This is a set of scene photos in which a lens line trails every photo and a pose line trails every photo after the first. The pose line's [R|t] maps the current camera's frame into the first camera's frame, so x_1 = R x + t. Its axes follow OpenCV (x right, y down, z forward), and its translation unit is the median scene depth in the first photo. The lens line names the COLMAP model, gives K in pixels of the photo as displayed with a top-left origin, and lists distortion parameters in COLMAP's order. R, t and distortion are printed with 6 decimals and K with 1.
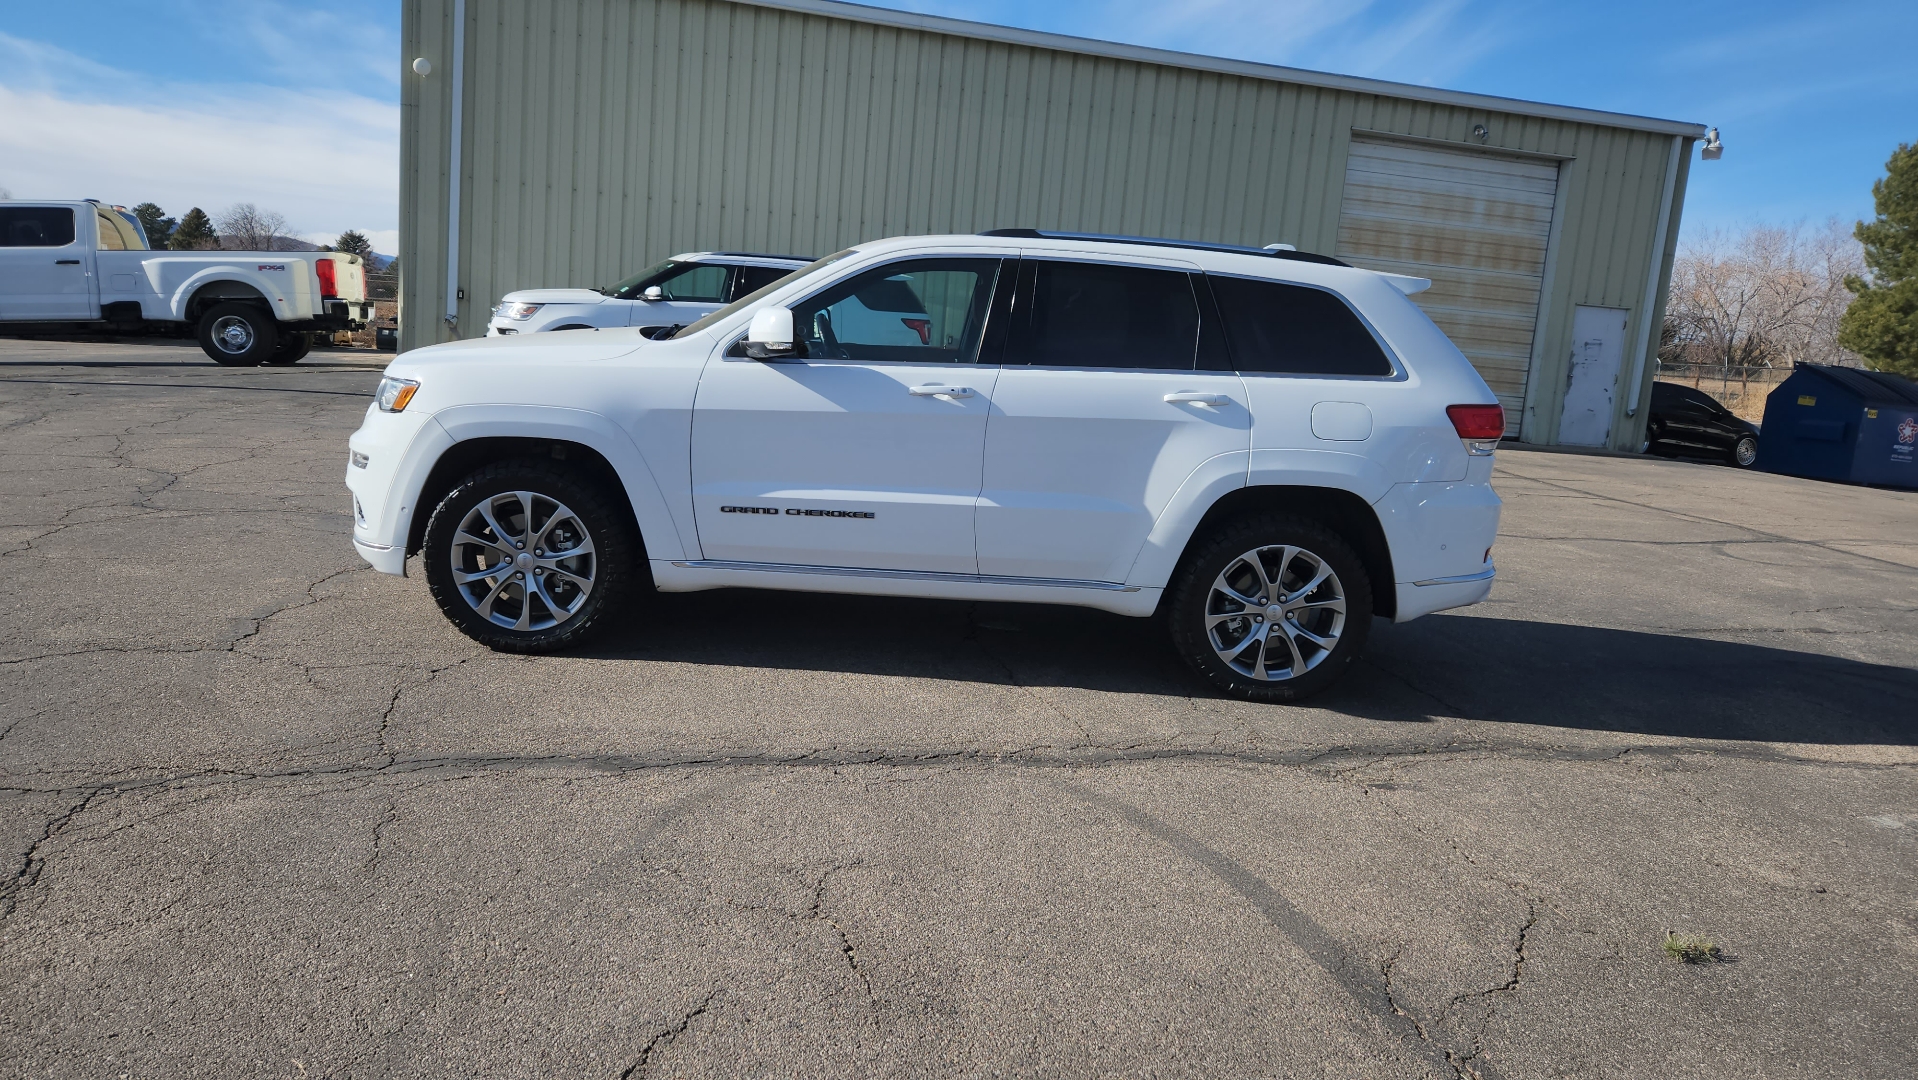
lens RADIAL K [[1278.7, 0, 934.3], [0, 1278.7, 545.8], [0, 0, 1]] dist [0.074948, -0.058786]
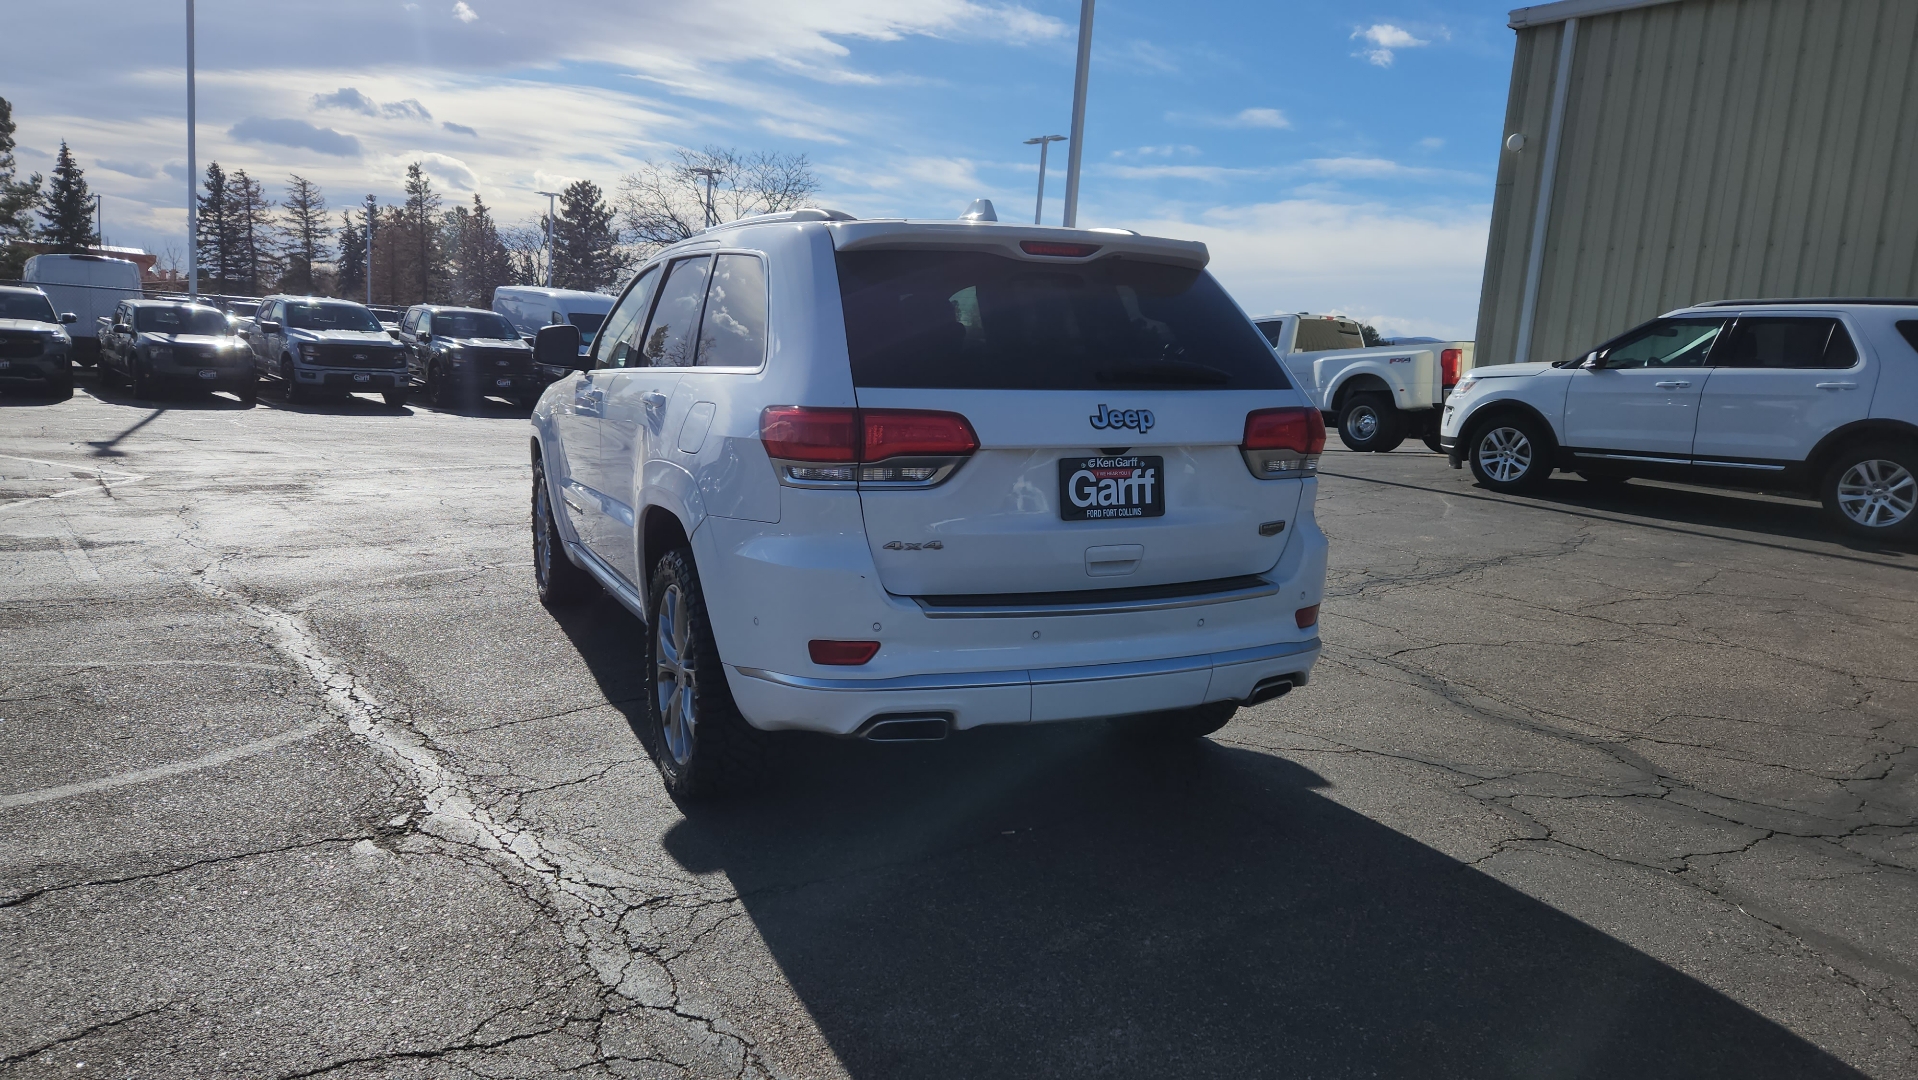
lens RADIAL K [[1278.9, 0, 922.3], [0, 1278.9, 536.3], [0, 0, 1]] dist [0.072272, -0.054614]
pose [[0.386382, 0.079076, -0.918943, 1.036661], [-0.170083, 0.985340, 0.013276, -0.065536], [0.906521, 0.151167, 0.394167, 0.823554]]
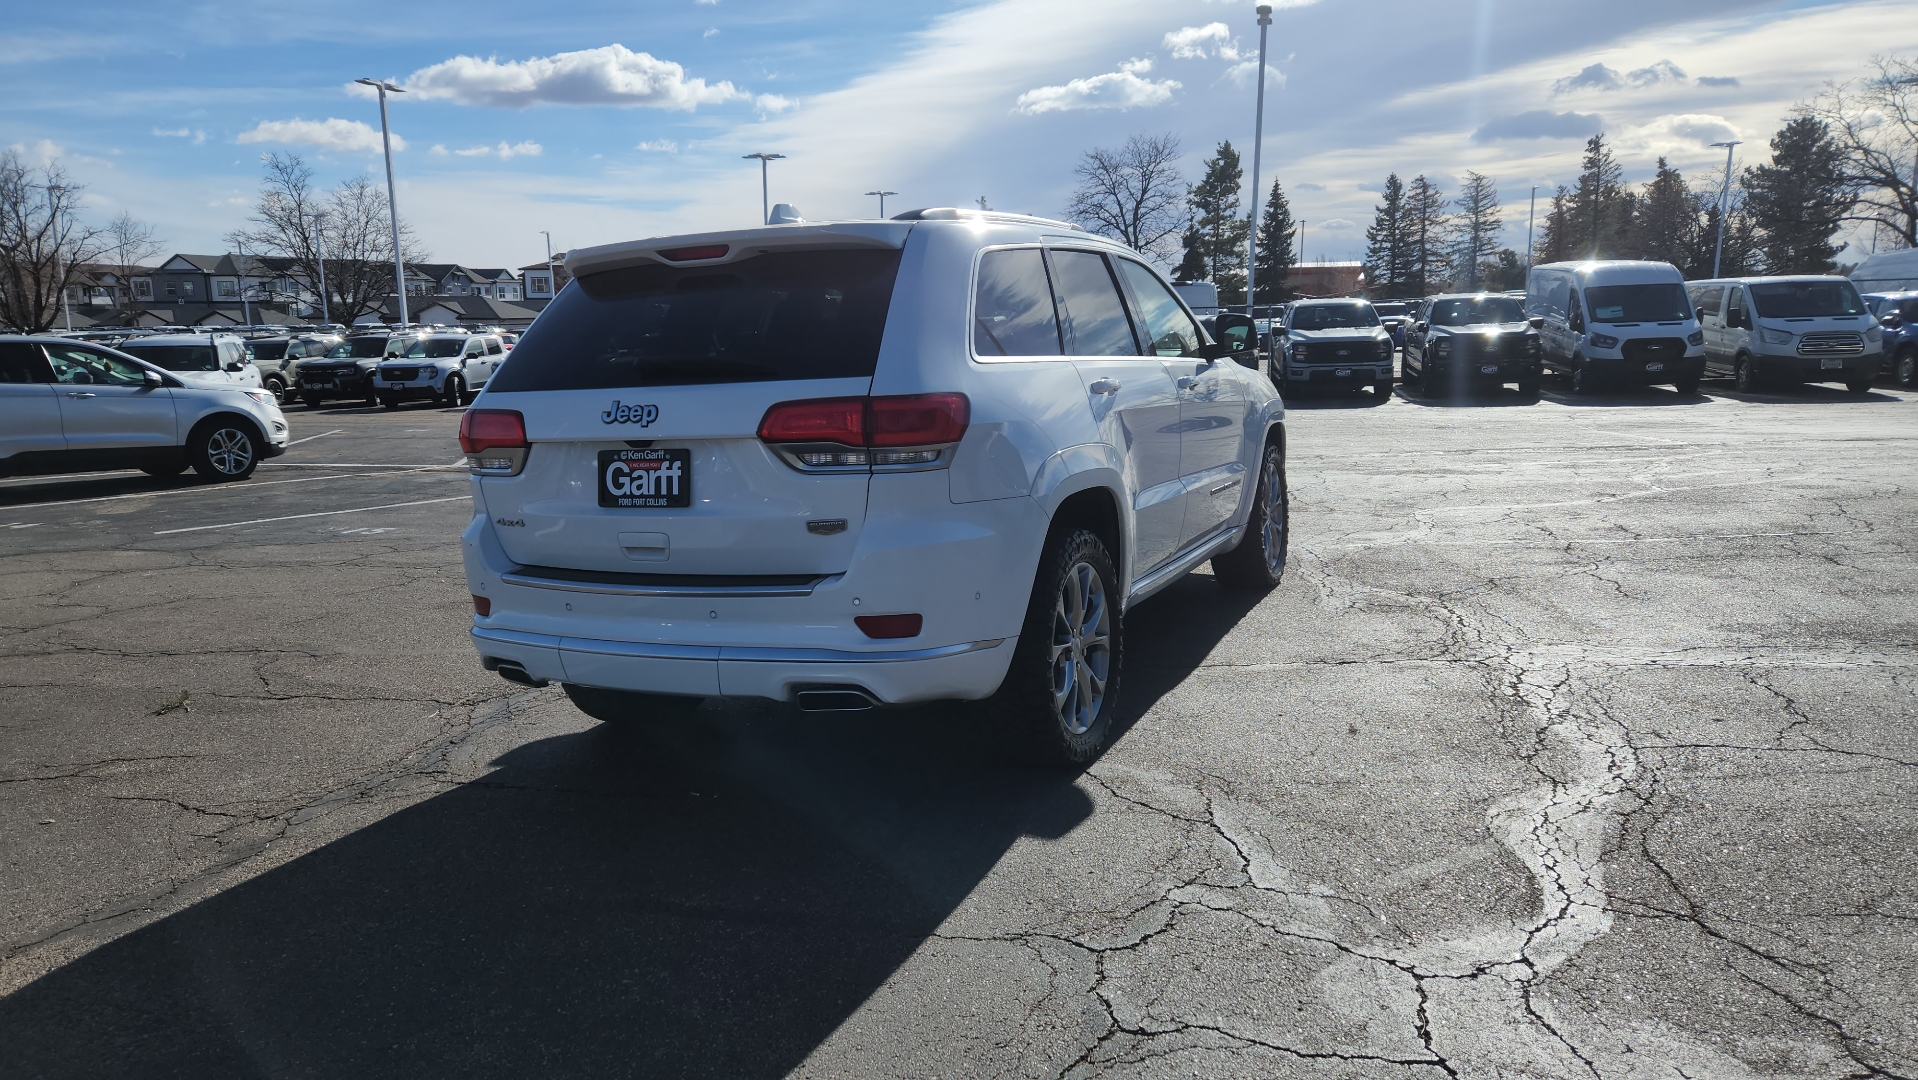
lens RADIAL K [[1273.0, 0, 931.7], [0, 1273.0, 552.9], [0, 0, 1]] dist [0.068567, -0.048023]
pose [[-0.458209, 0.095619, -0.883686, 1.018606], [-0.146160, 0.972558, 0.181022, -0.209902], [0.876745, 0.212105, -0.431660, 1.626036]]
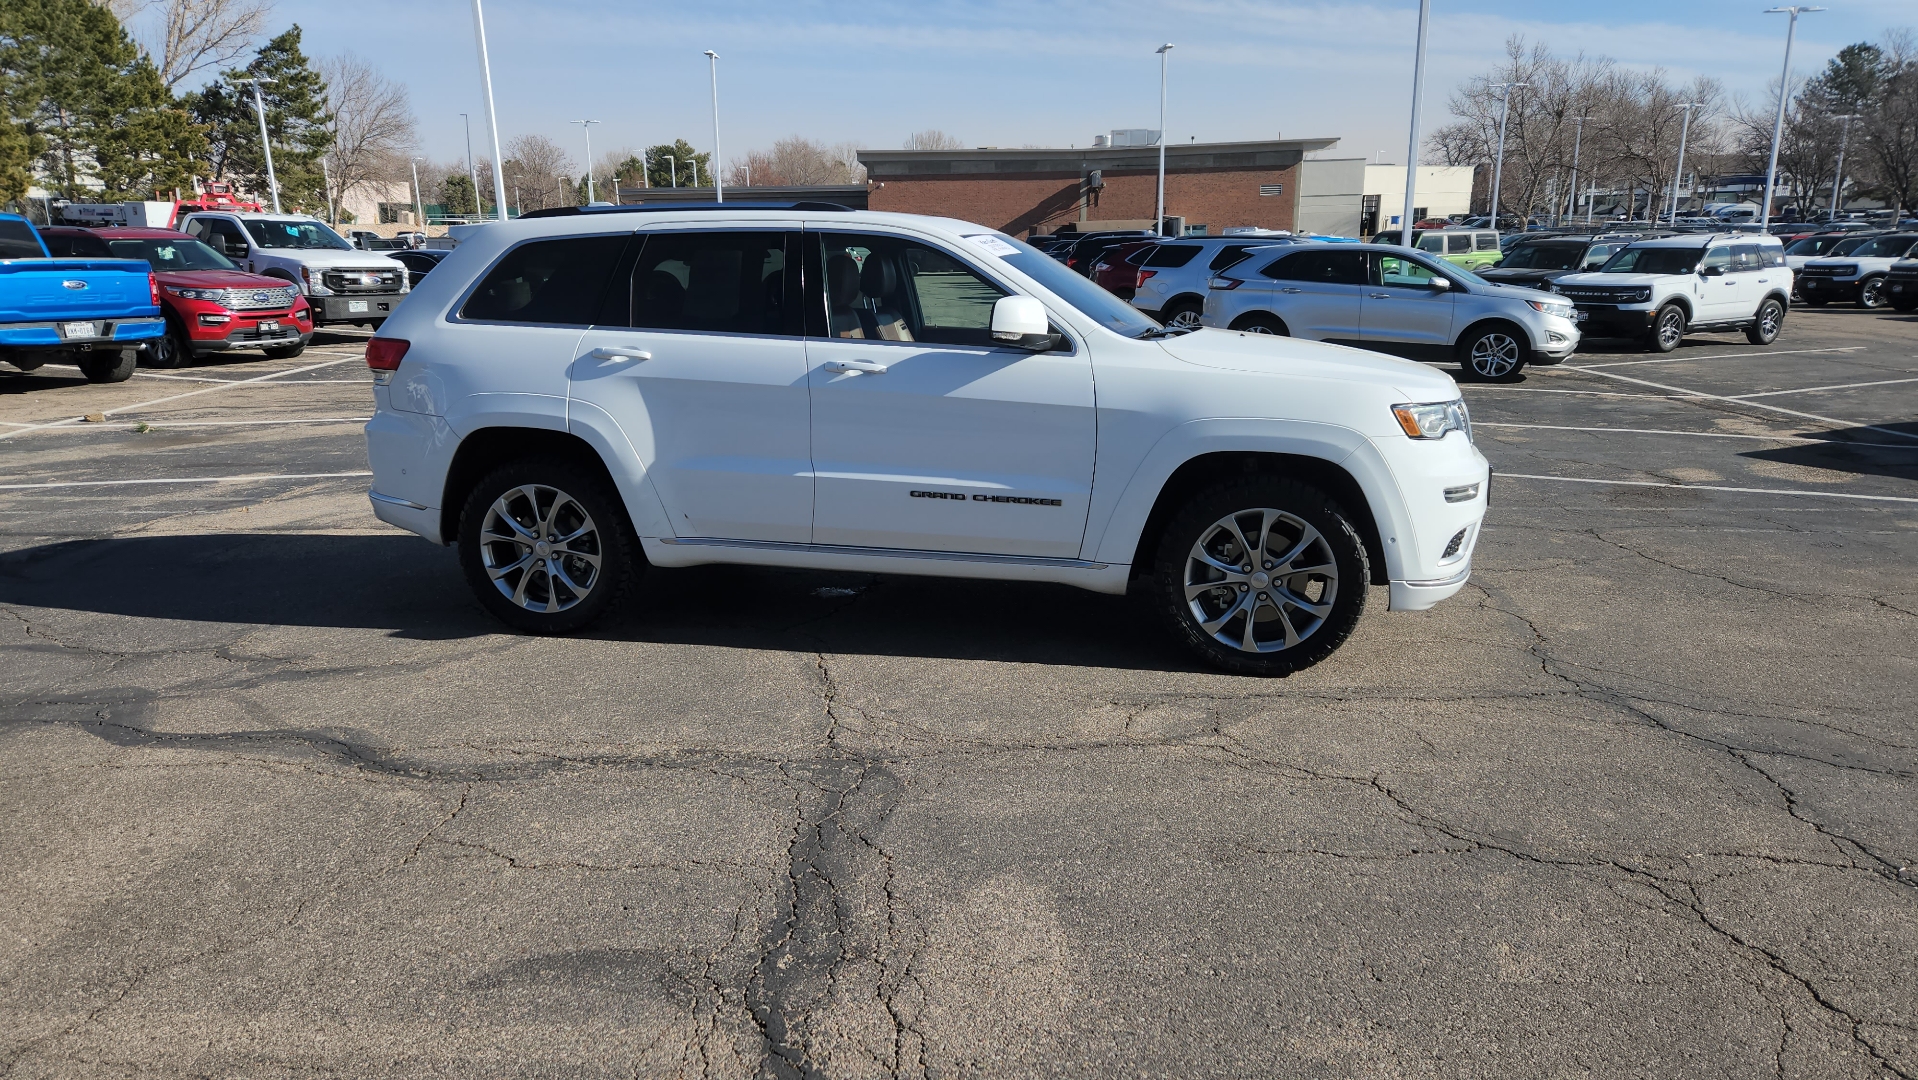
lens RADIAL K [[1276.8, 0, 936.7], [0, 1276.8, 549.3], [0, 0, 1]] dist [0.072288, -0.054025]
pose [[-0.970727, -0.116572, 0.210000, -0.286450], [-0.025011, 0.918631, 0.394324, -0.449758], [-0.238880, 0.377529, -0.894656, 2.255145]]
